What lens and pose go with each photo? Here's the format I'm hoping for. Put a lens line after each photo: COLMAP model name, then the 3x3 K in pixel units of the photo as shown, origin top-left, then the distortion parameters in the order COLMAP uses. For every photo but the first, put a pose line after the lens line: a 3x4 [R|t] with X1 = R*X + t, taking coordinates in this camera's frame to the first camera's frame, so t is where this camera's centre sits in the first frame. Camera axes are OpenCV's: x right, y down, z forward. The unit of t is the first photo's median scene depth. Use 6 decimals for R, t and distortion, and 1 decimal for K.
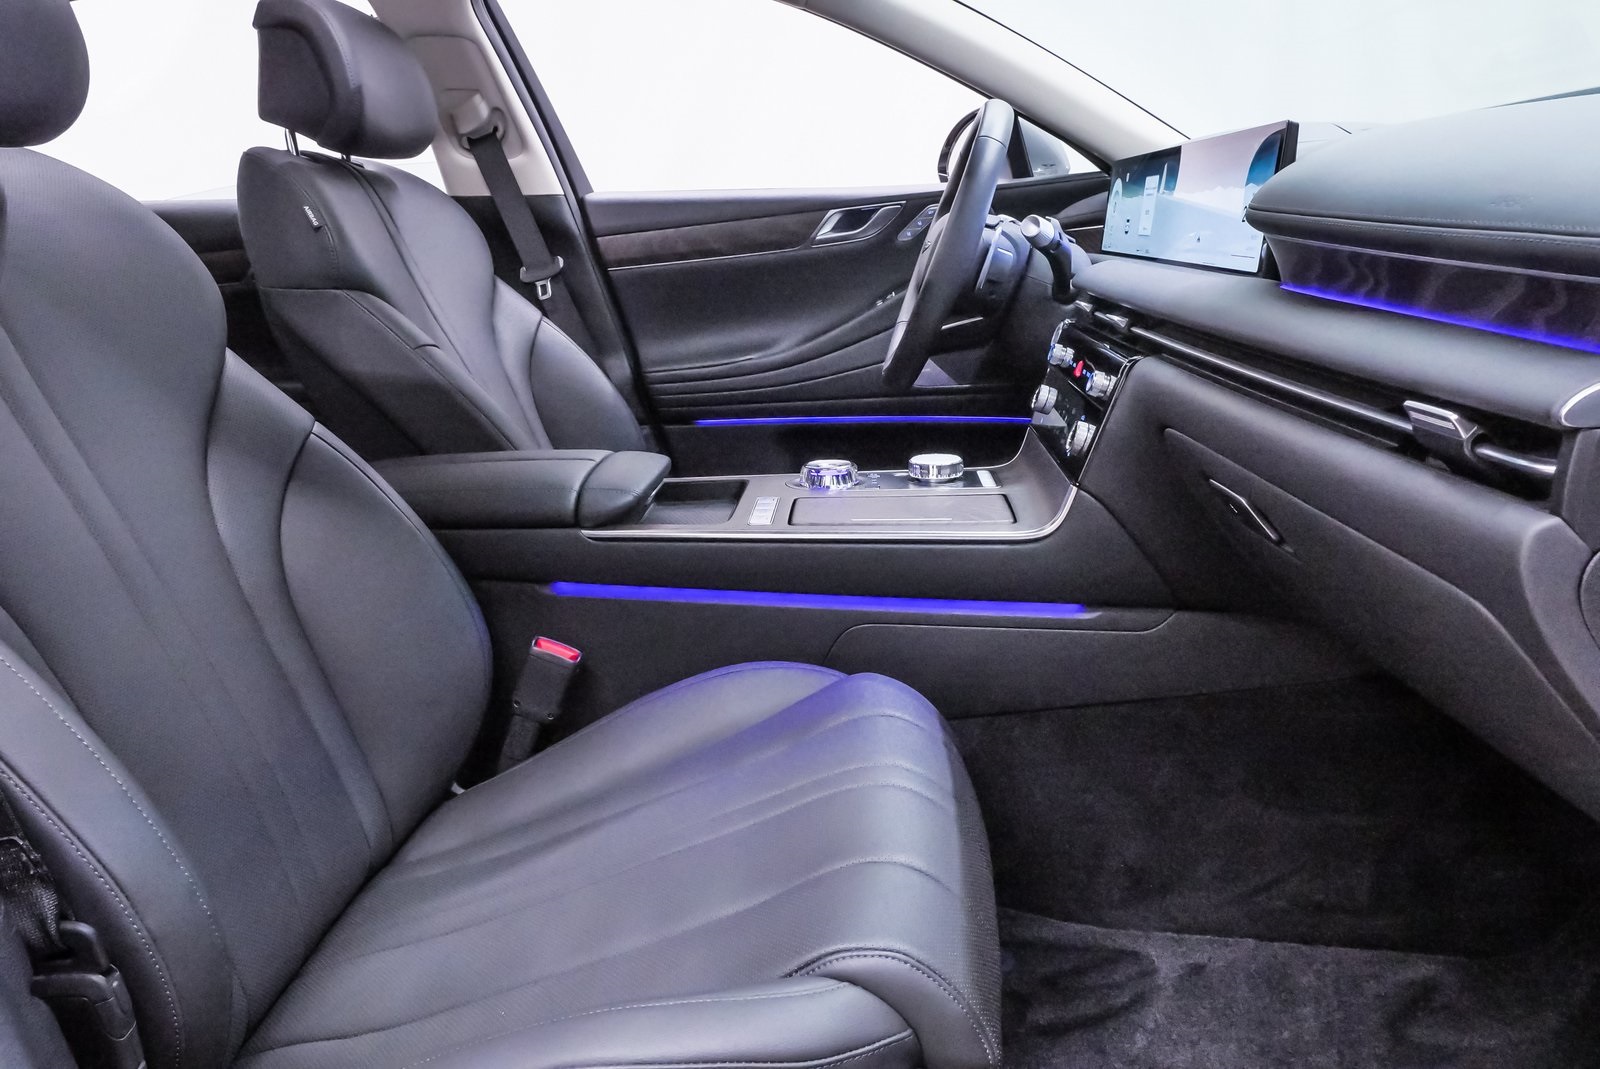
lens RADIAL K [[1207.1, 0, 793.4], [0, 1207.1, 534.9], [0, 0, 1]] dist [-0.034419, 0.011473]
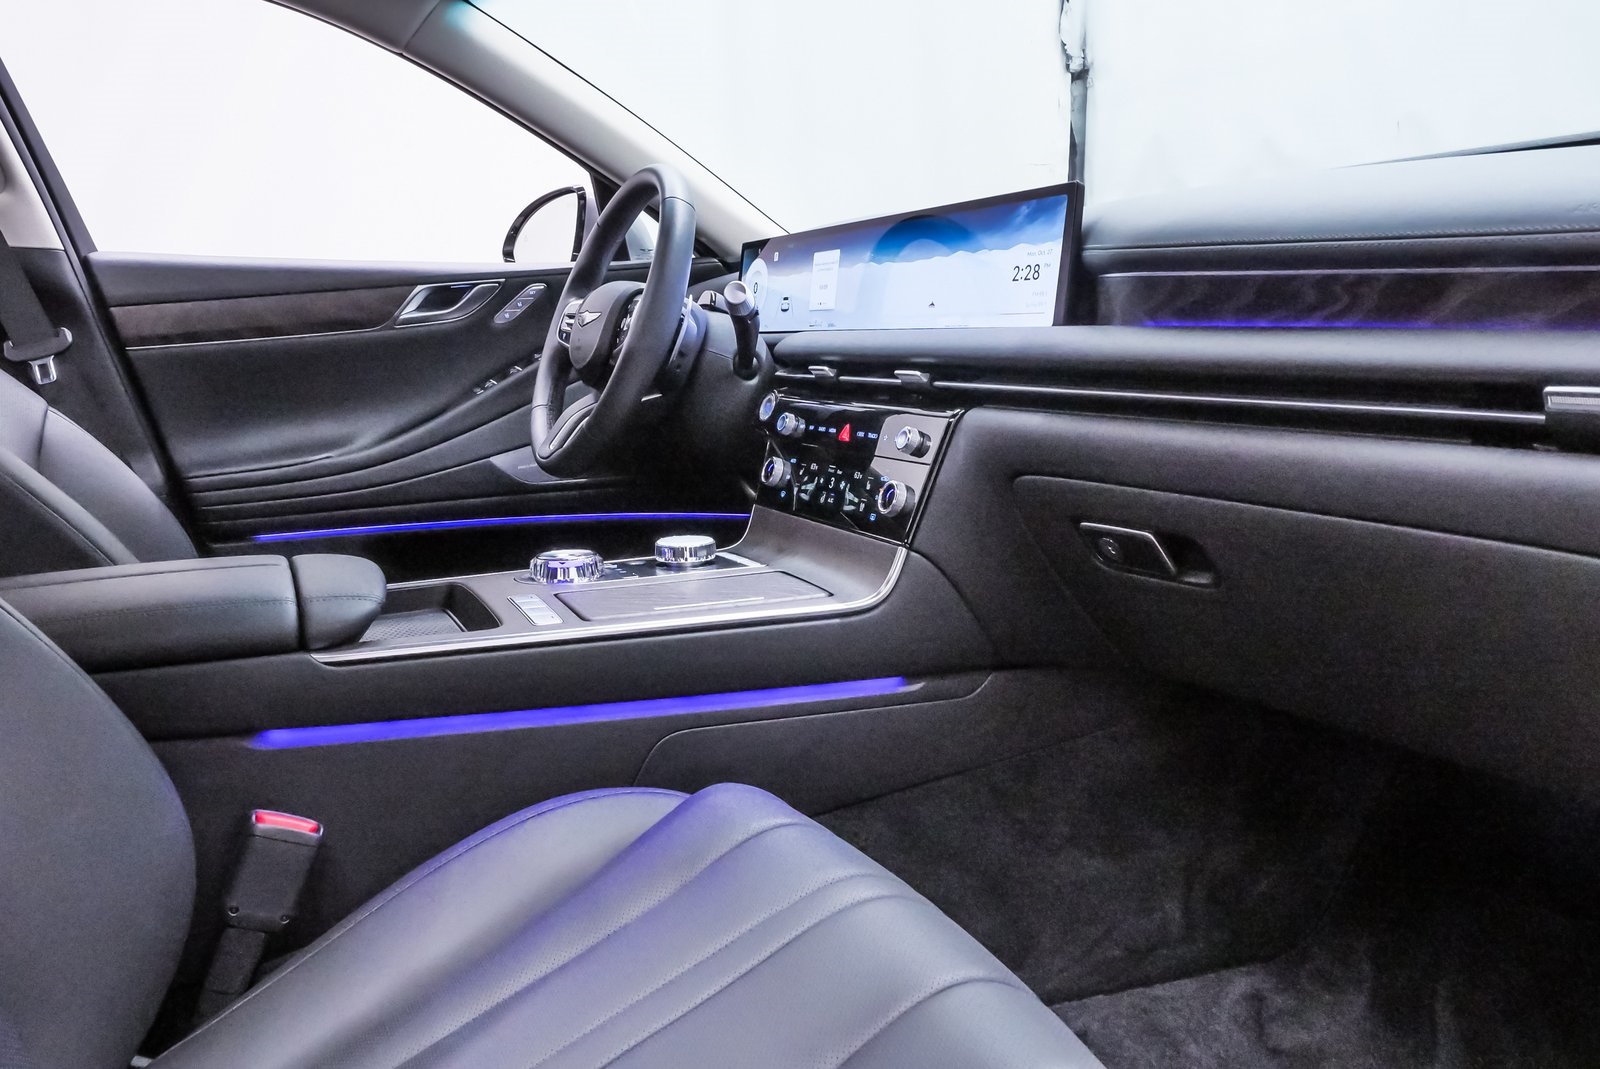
lens RADIAL K [[1207.1, 0, 798.2], [0, 1207.1, 545.3], [0, 0, 1]] dist [-0.034419, 0.011473]
pose [[0.864499, -0.057073, 0.499383, -0.252446], [0.107051, 0.991644, -0.071987, 0.013209], [-0.491102, 0.115692, 0.863385, 0.191099]]
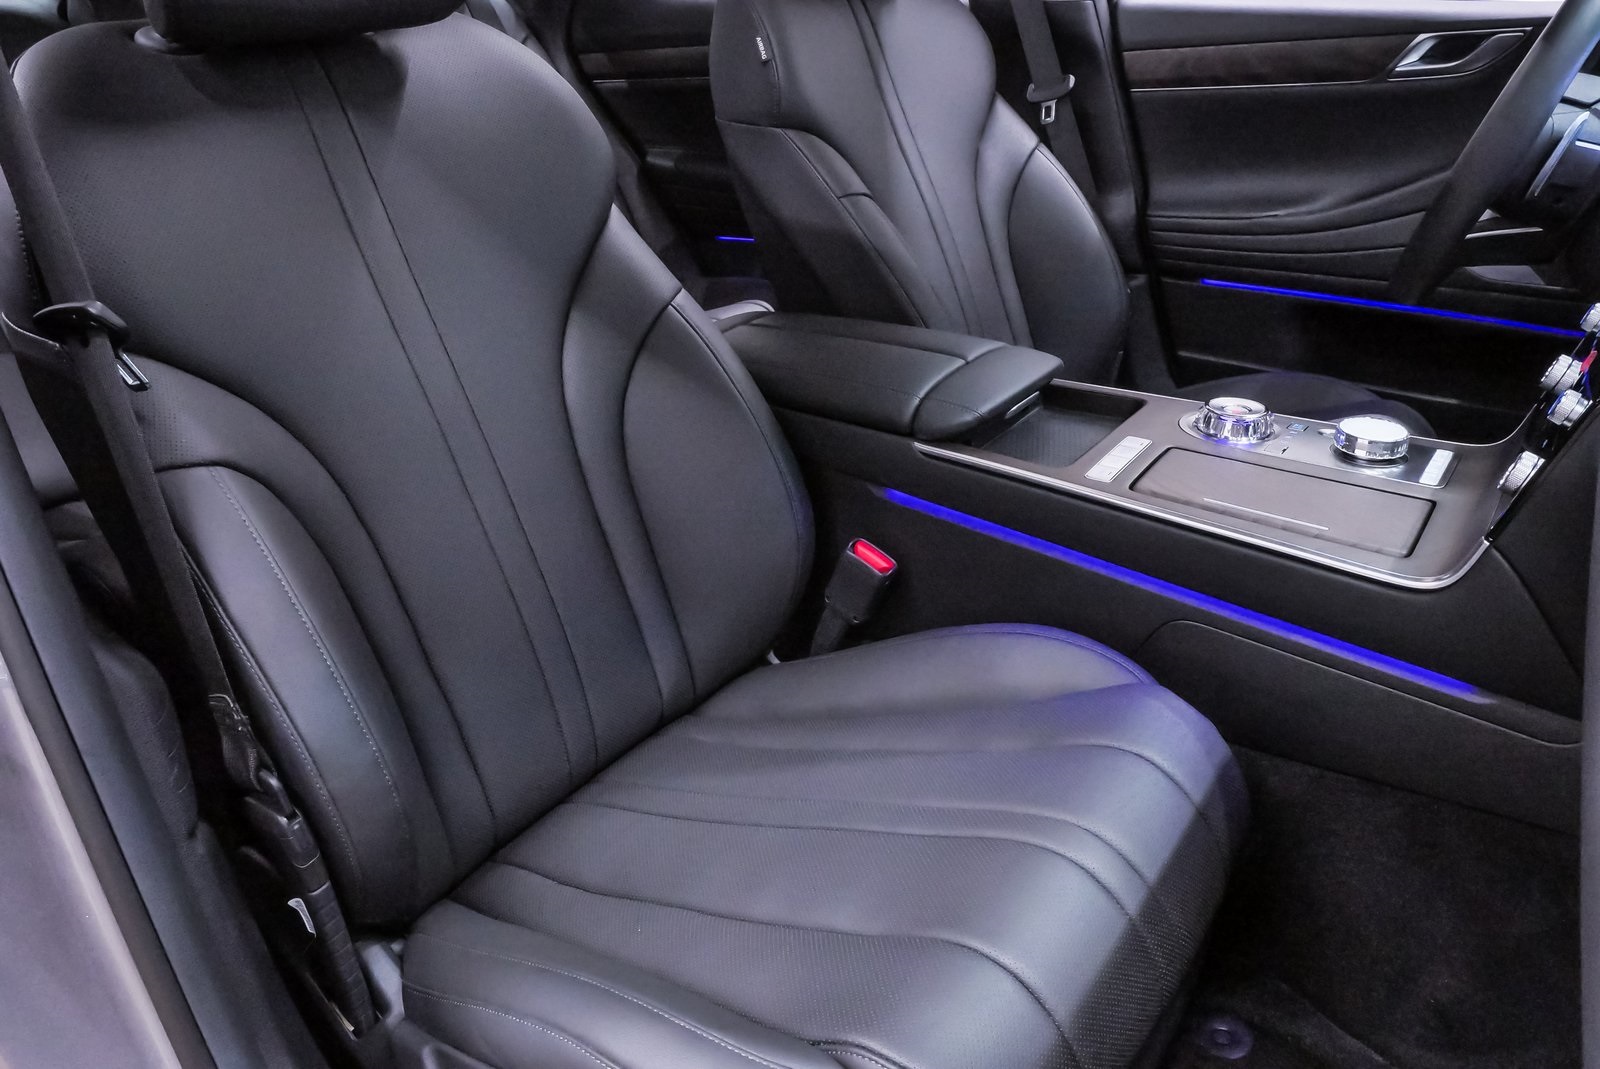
lens RADIAL K [[1207.1, 0, 767.8], [0, 1207.1, 539.9], [0, 0, 1]] dist [-0.034419, 0.011473]
pose [[0.843314, 0.244018, -0.478828, 0.174908], [-0.132914, 0.957996, 0.254121, -0.138490], [0.520725, -0.150661, 0.840325, 0.127849]]
